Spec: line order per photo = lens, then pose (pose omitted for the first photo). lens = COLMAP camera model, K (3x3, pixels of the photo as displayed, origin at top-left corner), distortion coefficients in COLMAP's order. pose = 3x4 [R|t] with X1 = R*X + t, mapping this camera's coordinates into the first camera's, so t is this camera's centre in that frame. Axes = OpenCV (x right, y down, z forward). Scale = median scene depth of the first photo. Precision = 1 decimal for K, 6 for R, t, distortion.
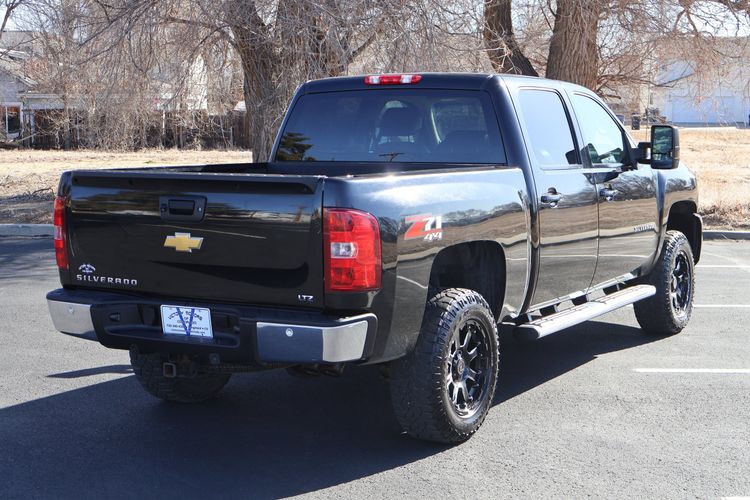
lens RADIAL K [[1204.8, 0, 375.0], [0, 1204.8, 250.0], [0, 0, 1]] dist [0.005876, -0.002035]
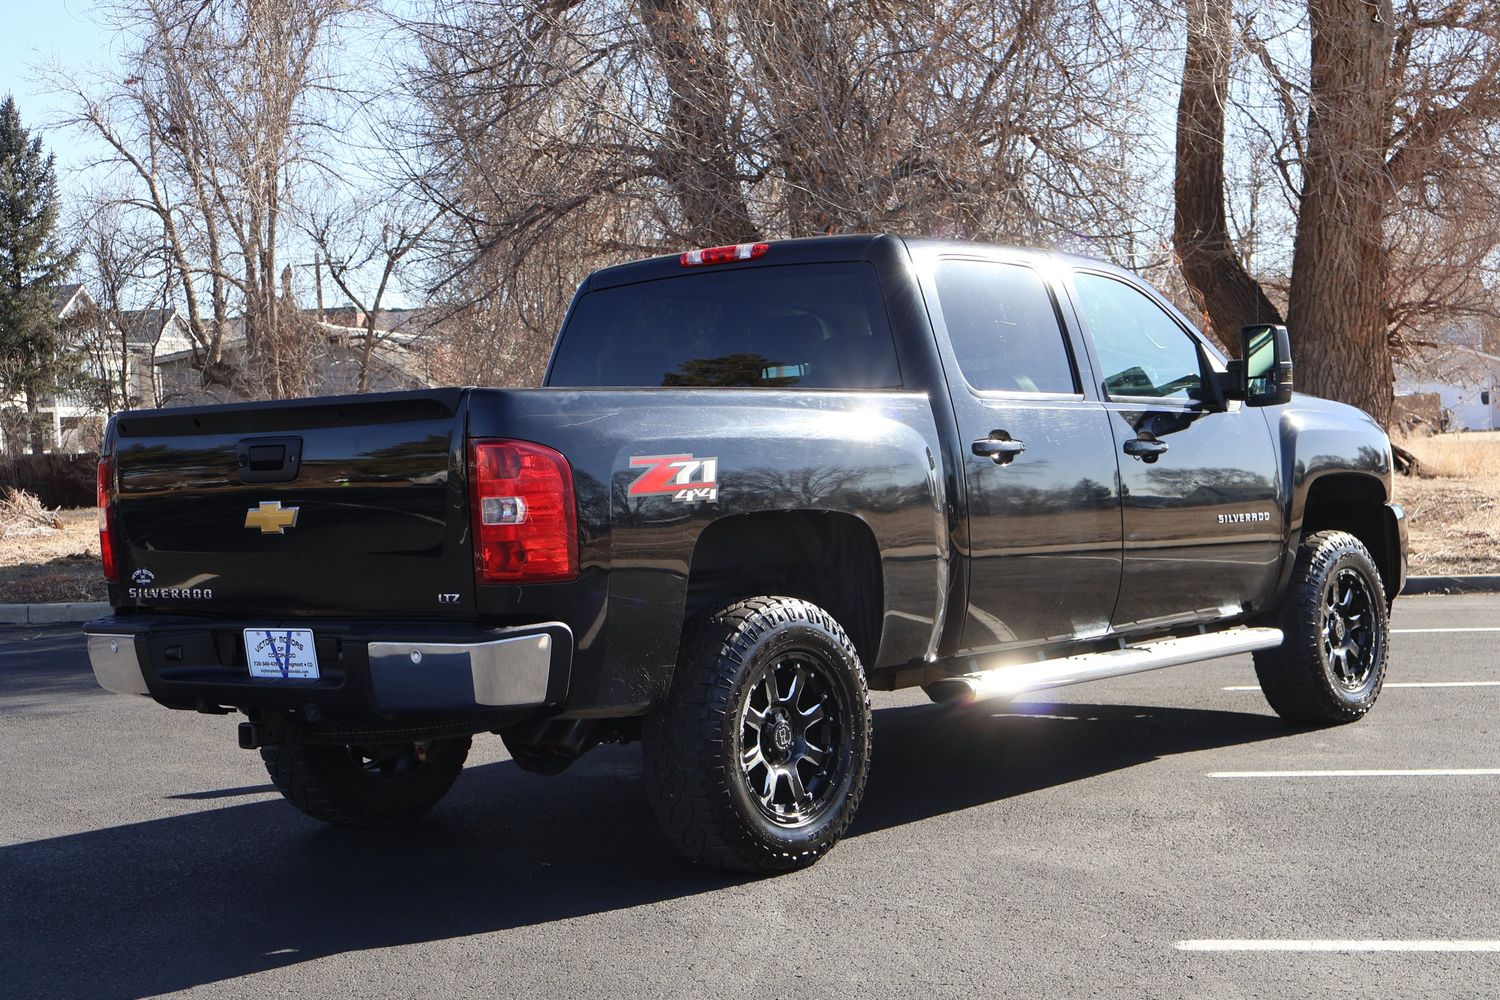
lens RADIAL K [[2253.1, 0, 750.0], [0, 2253.1, 500.0], [0, 0, 1]] dist [-0.006754, -0.018207]
pose [[0.987364, -0.032870, -0.155023, 0.236013], [0.019557, 0.996048, -0.086634, 0.082948], [0.157258, 0.082508, 0.984105, -0.041248]]
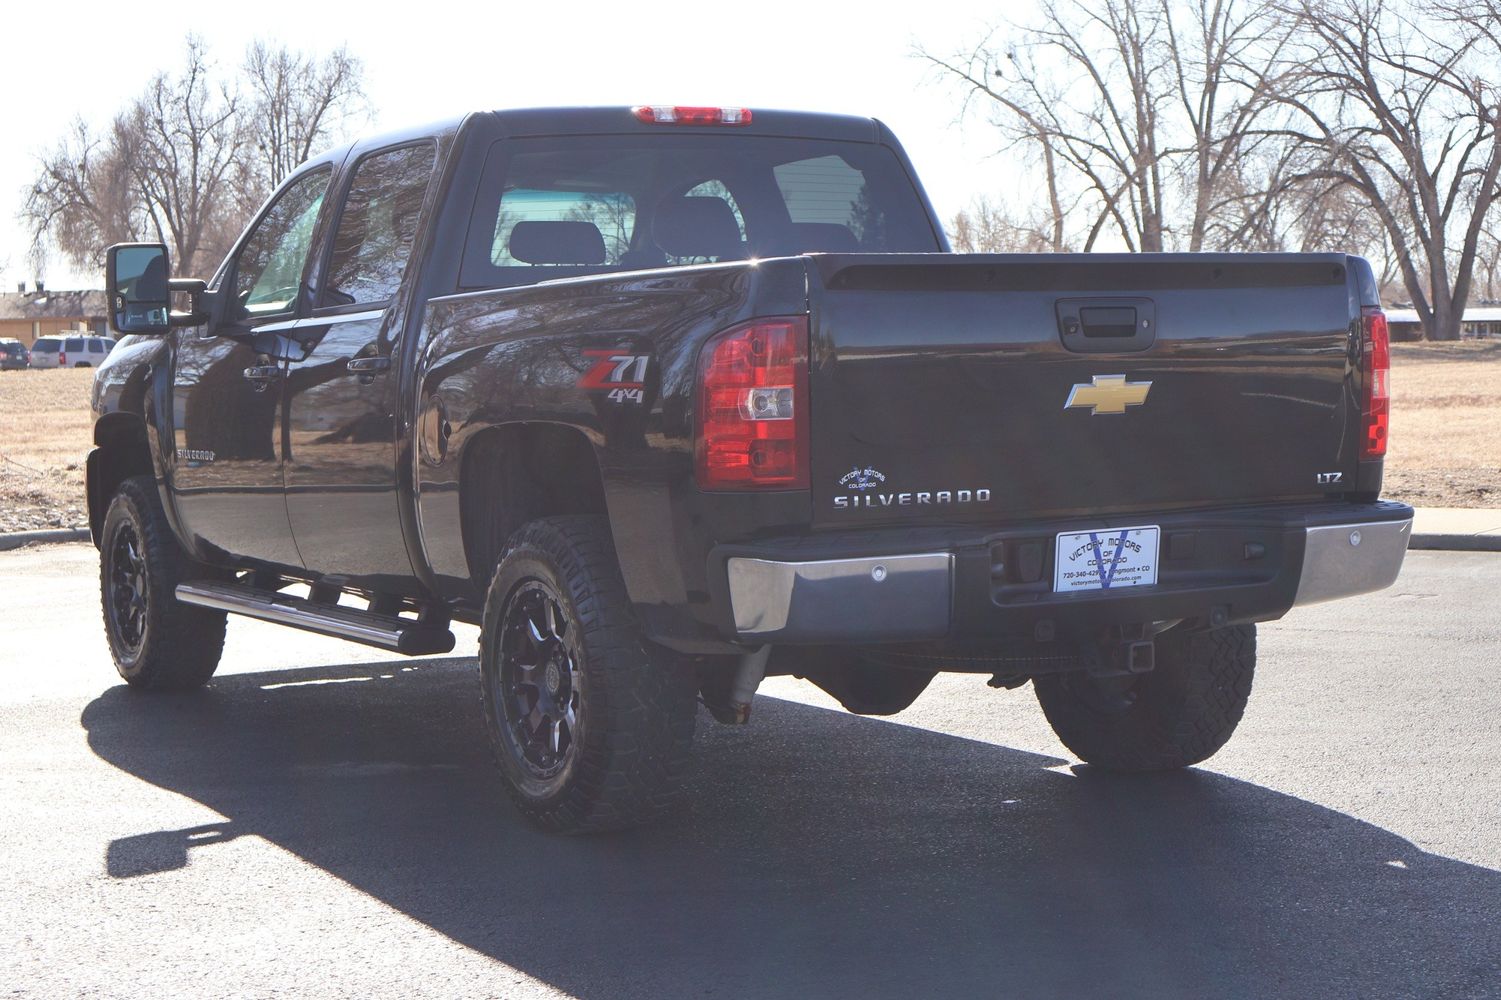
lens RADIAL K [[2688.2, 0, 750.5], [0, 2688.2, 500.0], [0, 0, 1]] dist [0.024018, 0.004719]
pose [[0.502151, -0.052819, 0.863165, -1.146432], [0.113931, 0.993474, -0.005487, 0.024774], [-0.857242, 0.101097, 0.504892, 0.569875]]
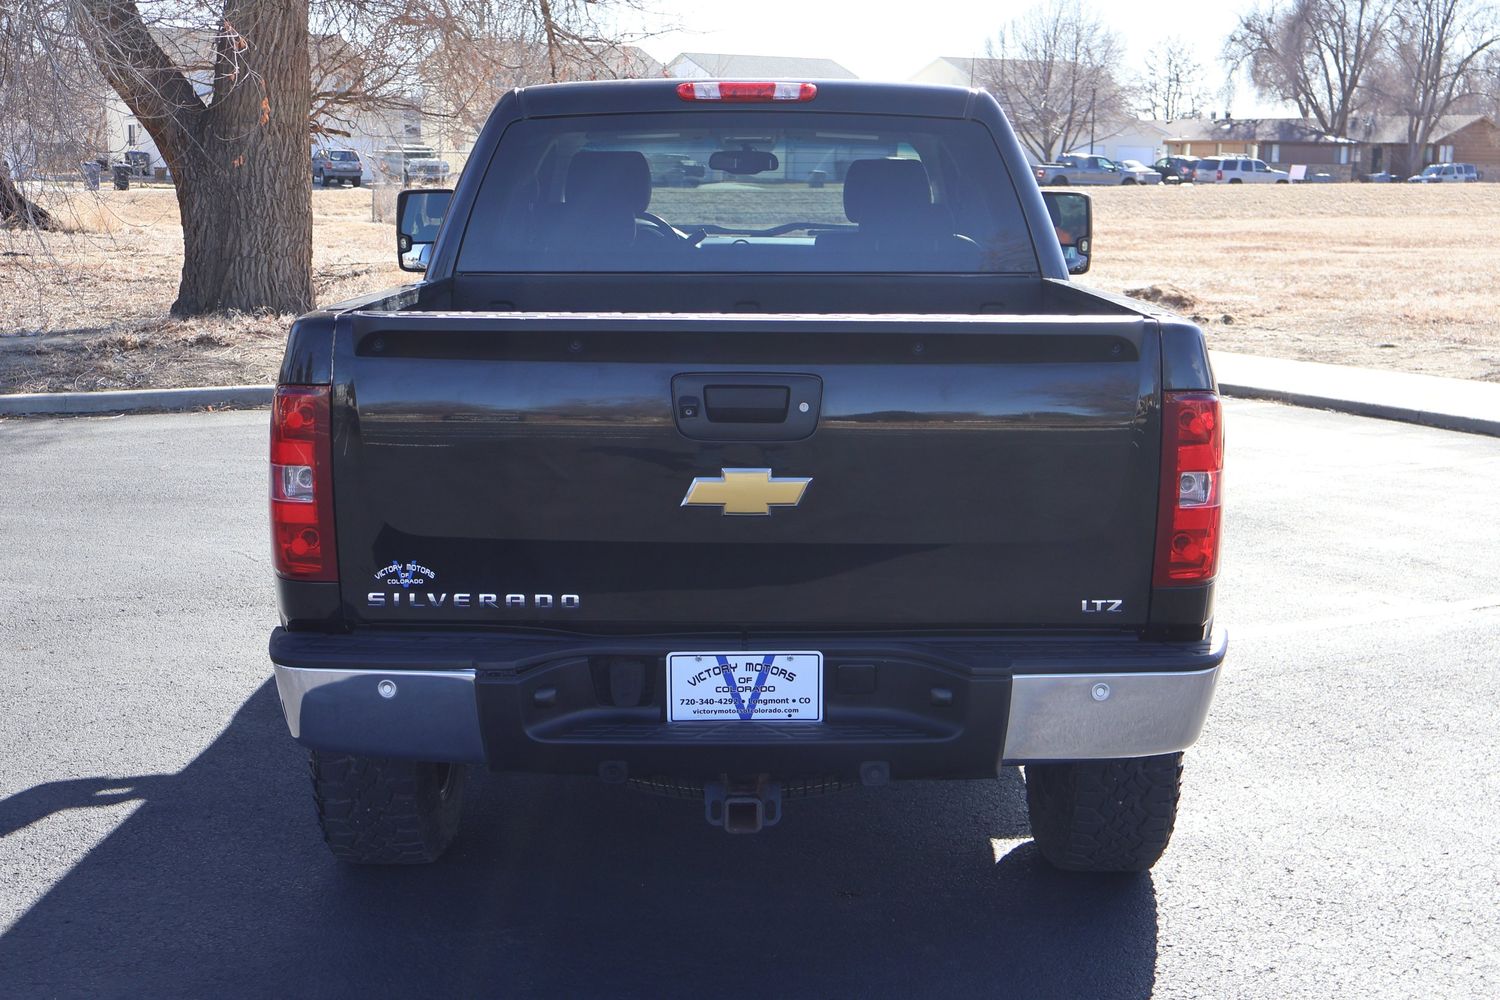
lens RADIAL K [[2058.4, 0, 750.0], [0, 2058.4, 500.0], [0, 0, 1]] dist [-0.014775, 0.008177]
pose [[0.860013, -0.070857, 0.505329, -0.491196], [0.045290, 0.997003, 0.062720, -0.045196], [-0.508258, -0.031053, 0.860645, 0.408340]]
